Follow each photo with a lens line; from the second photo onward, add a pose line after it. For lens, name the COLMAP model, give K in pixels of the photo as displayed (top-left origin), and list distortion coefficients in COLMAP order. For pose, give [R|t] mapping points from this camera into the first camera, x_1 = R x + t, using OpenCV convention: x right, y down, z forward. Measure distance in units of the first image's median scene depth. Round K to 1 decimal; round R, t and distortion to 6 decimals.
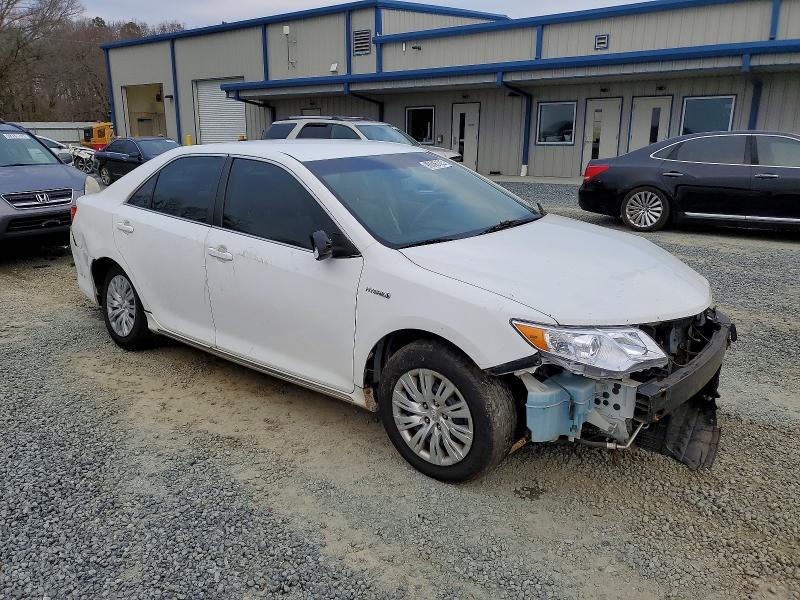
lens RADIAL K [[631.0, 0, 394.9], [0, 631.0, 300.2], [0, 0, 1]] dist [0.063334, -0.076896]
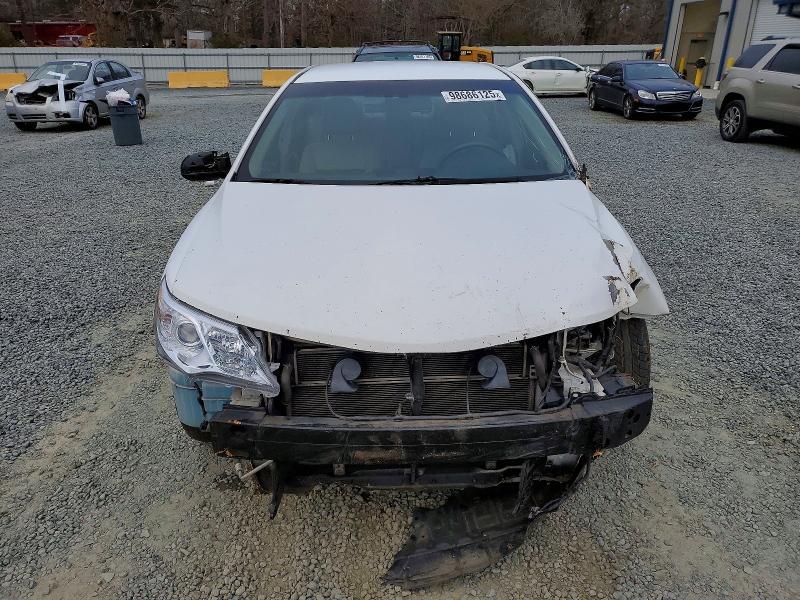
lens RADIAL K [[631.0, 0, 394.9], [0, 631.0, 300.2], [0, 0, 1]] dist [0.063334, -0.076896]
pose [[0.643597, 0.284574, -0.710493, 0.436831], [-0.205842, 0.958462, 0.197433, -0.074380], [0.737165, 0.019182, 0.675440, 0.277844]]
